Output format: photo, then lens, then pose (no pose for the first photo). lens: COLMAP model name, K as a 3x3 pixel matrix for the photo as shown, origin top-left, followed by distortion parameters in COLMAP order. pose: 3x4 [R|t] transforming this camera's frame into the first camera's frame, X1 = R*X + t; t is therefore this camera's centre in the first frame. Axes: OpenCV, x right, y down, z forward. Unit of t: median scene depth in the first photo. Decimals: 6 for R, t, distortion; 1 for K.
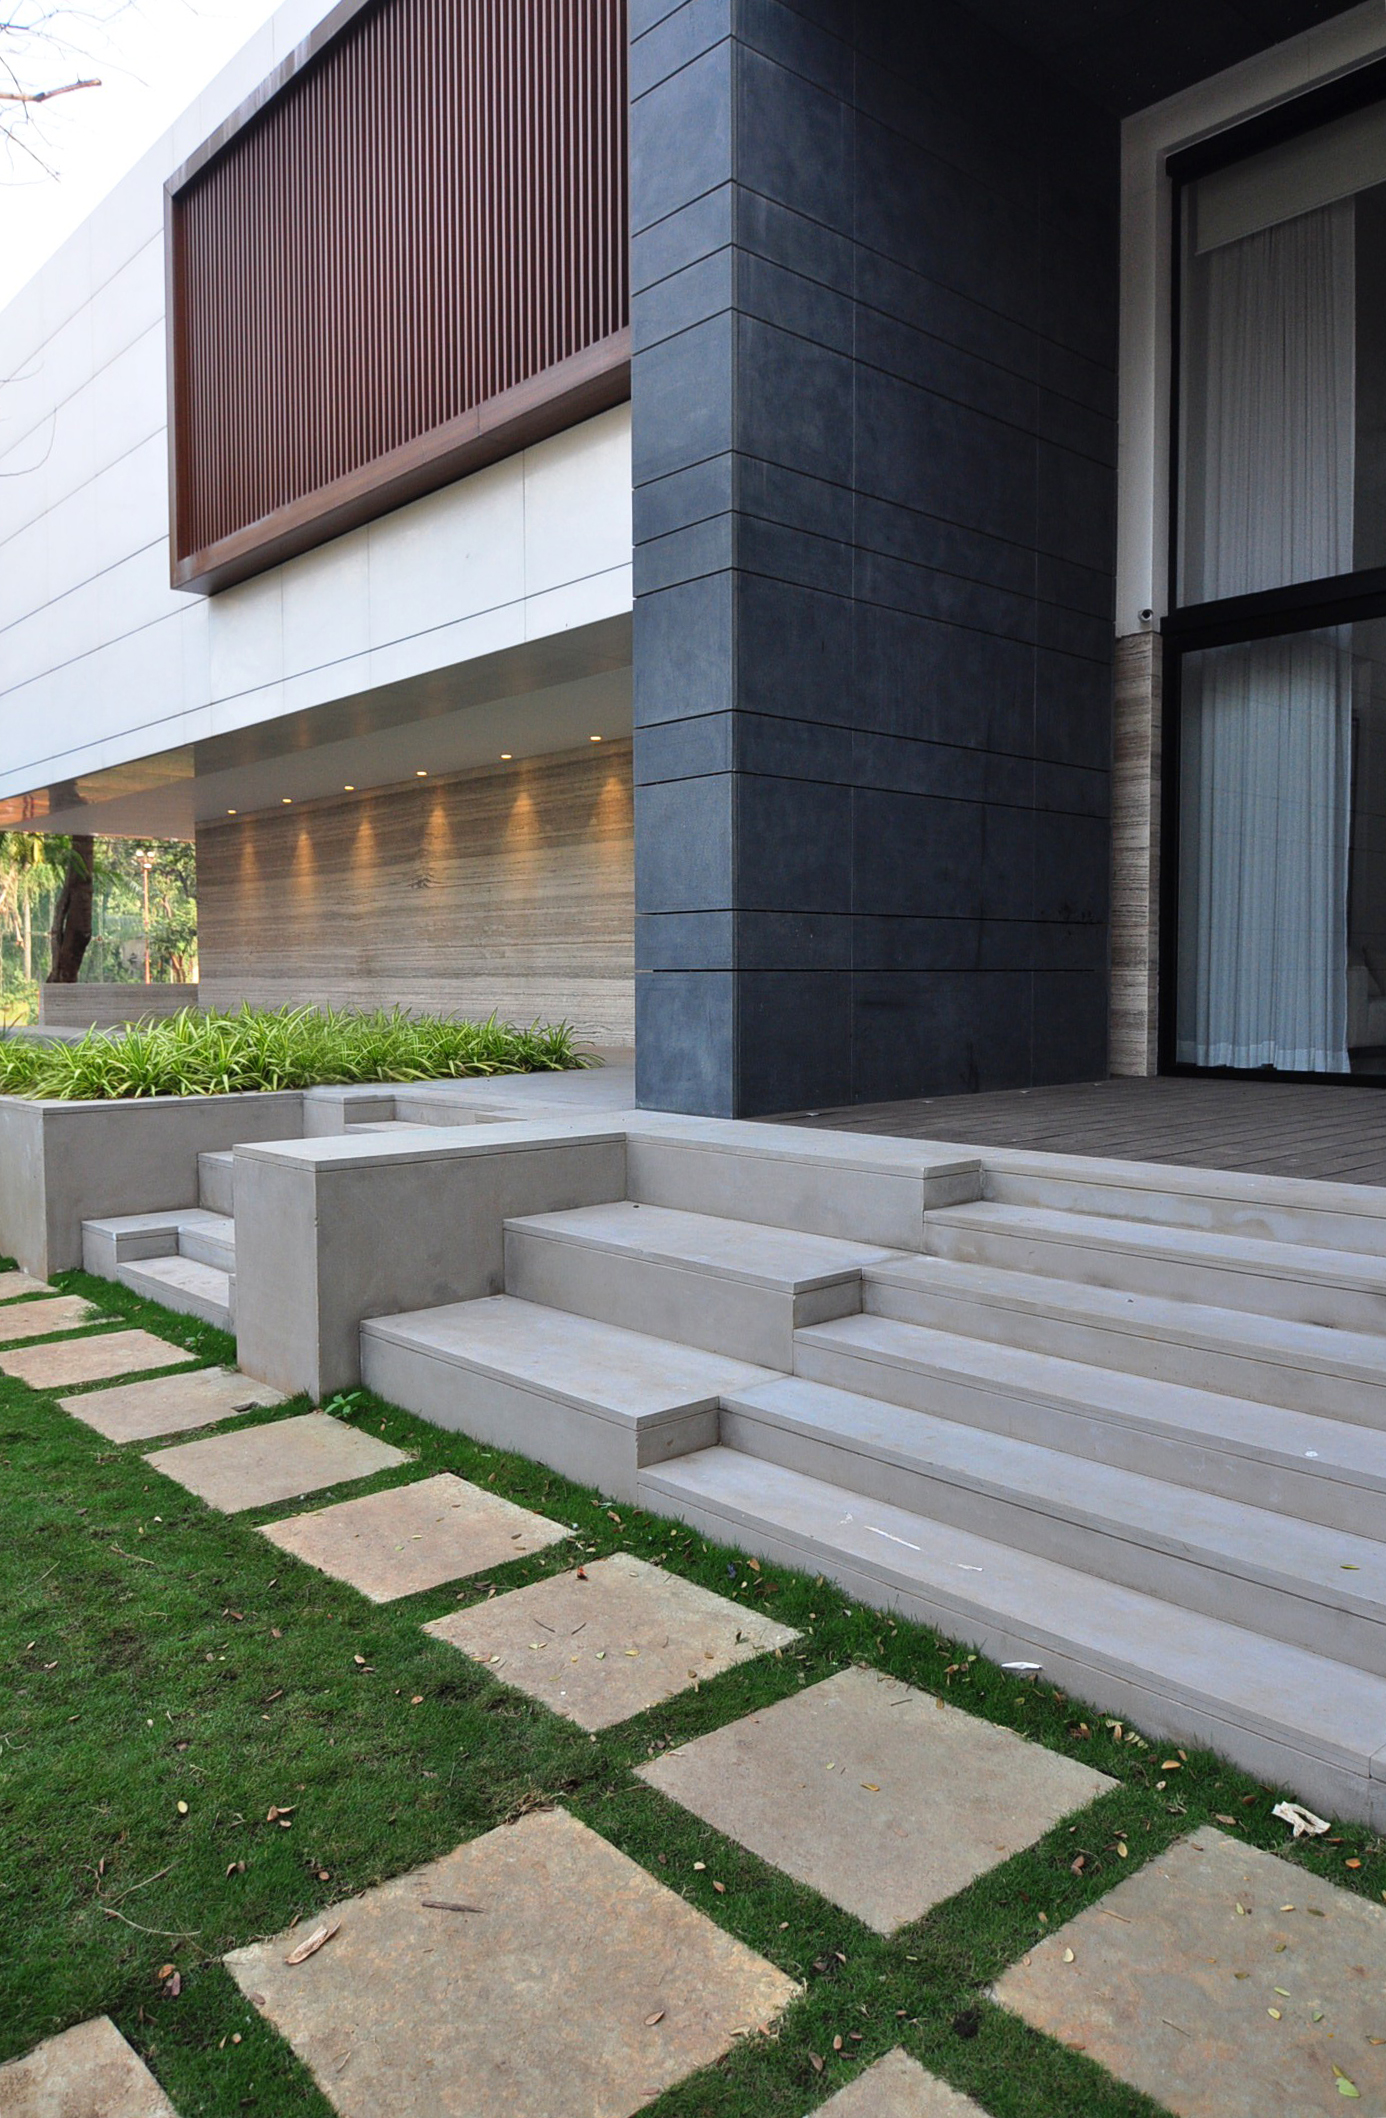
lens RADIAL K [[1432.5, 0, 694.3], [0, 1432.5, 1042.3], [0, 0, 1]] dist [-0.001110, -0.003494]
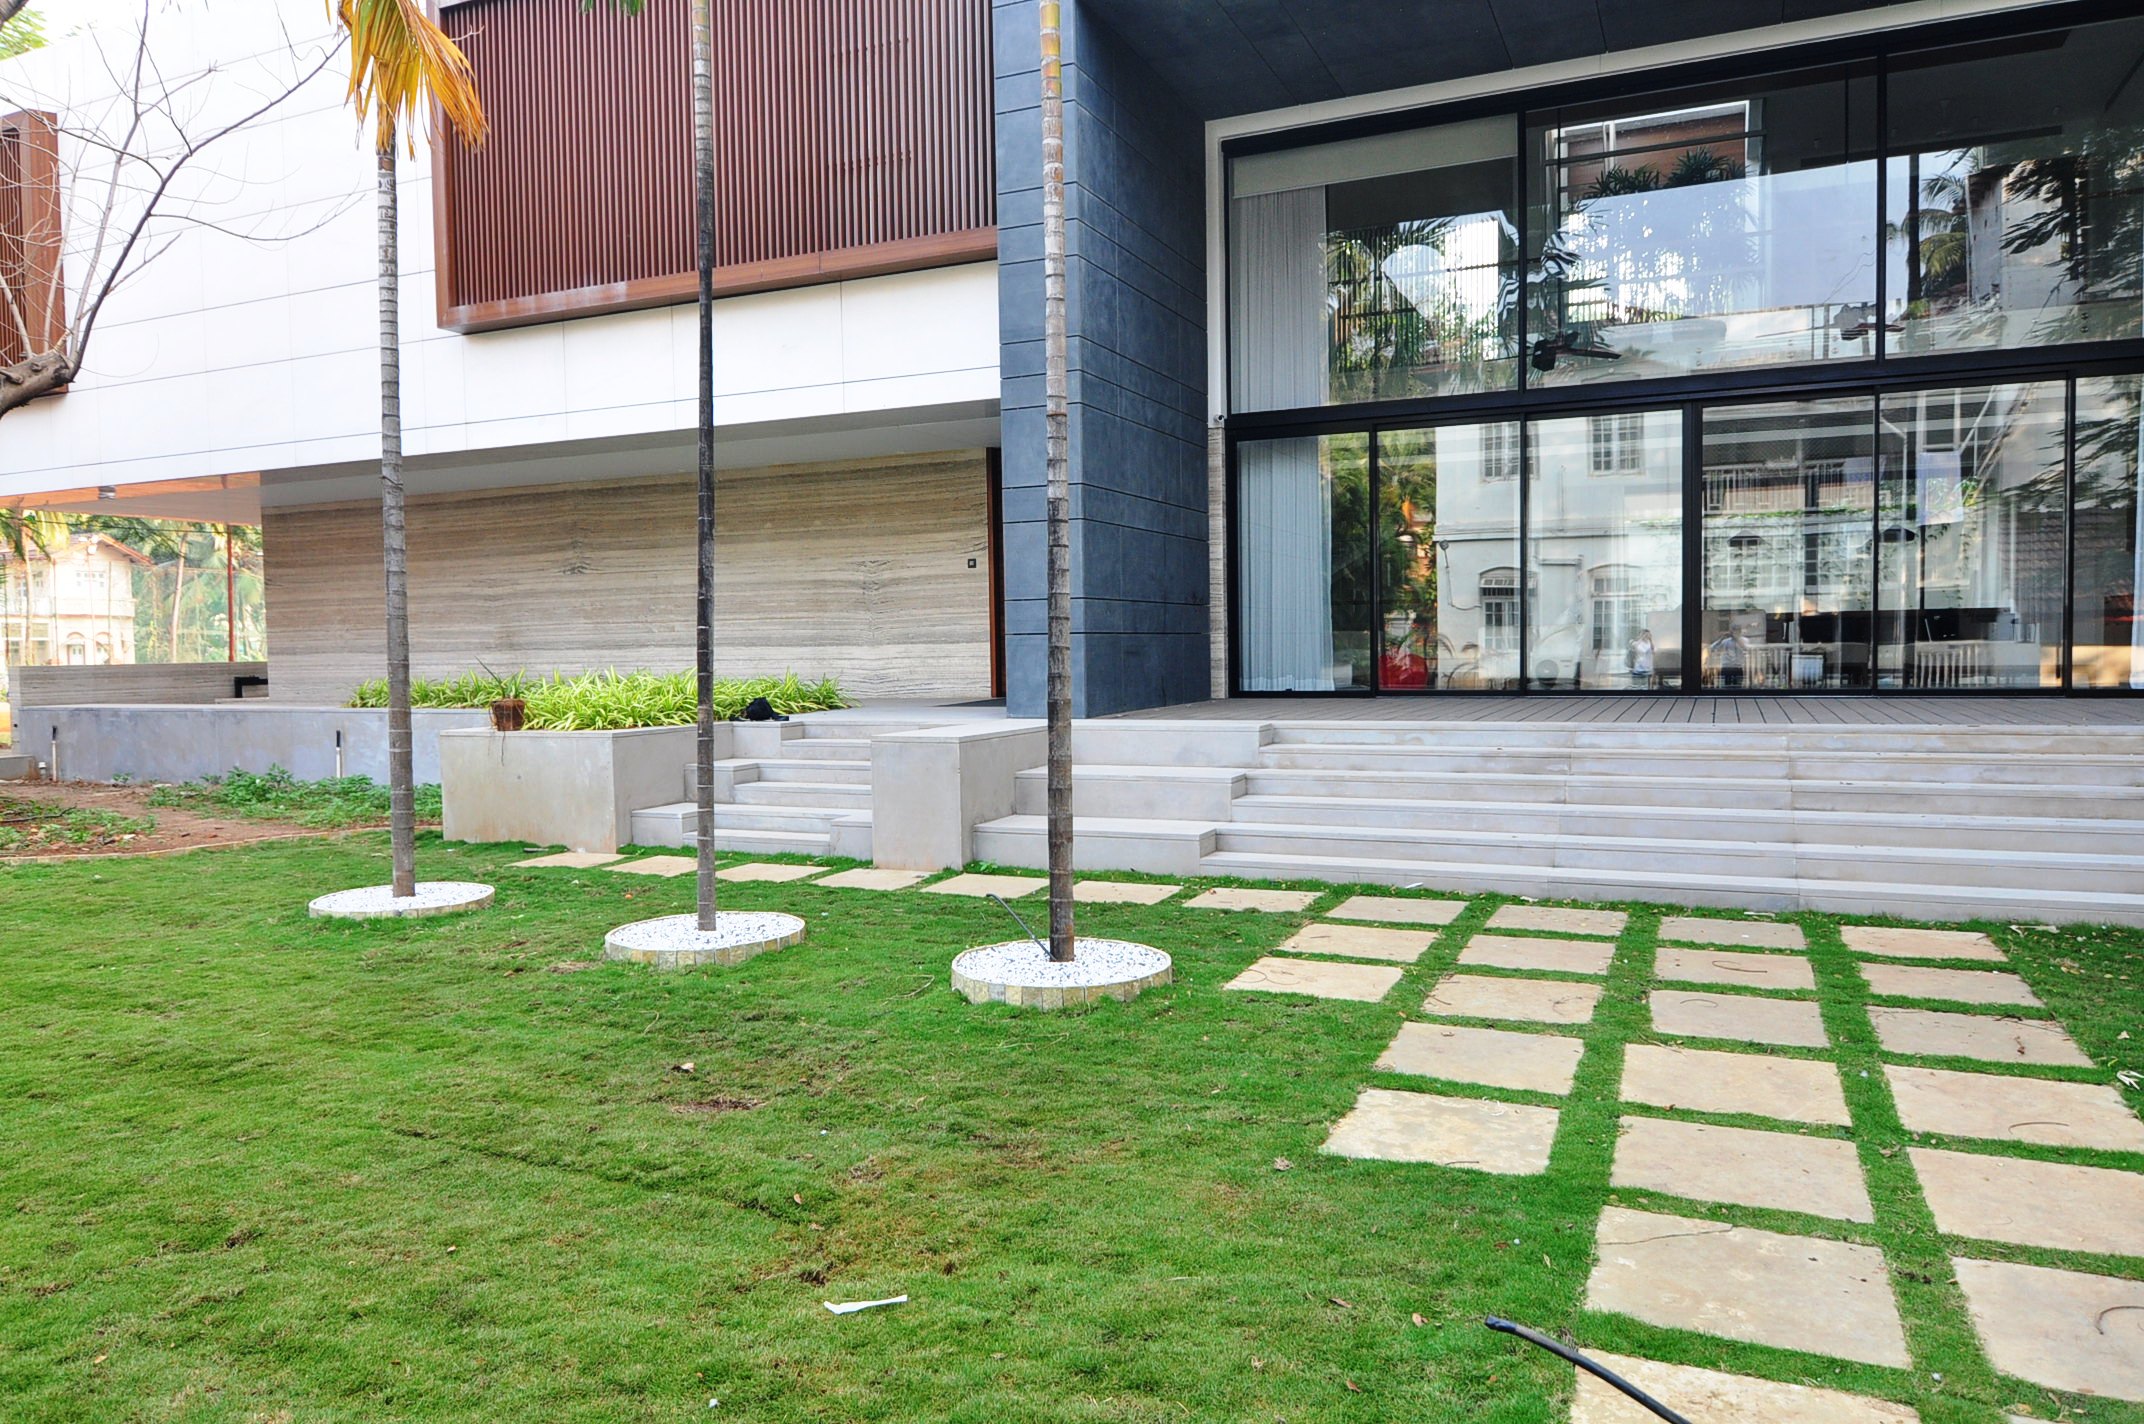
lens RADIAL K [[1429.7, 0, 1063.1], [0, 1429.7, 706.3], [0, 0, 1]] dist [-0.001061, 0.003711]
pose [[0.915866, -0.029151, 0.400423, -0.510552], [0.032681, 0.999464, -0.001988, 0.030418], [-0.400151, 0.014907, 0.916328, -0.424317]]
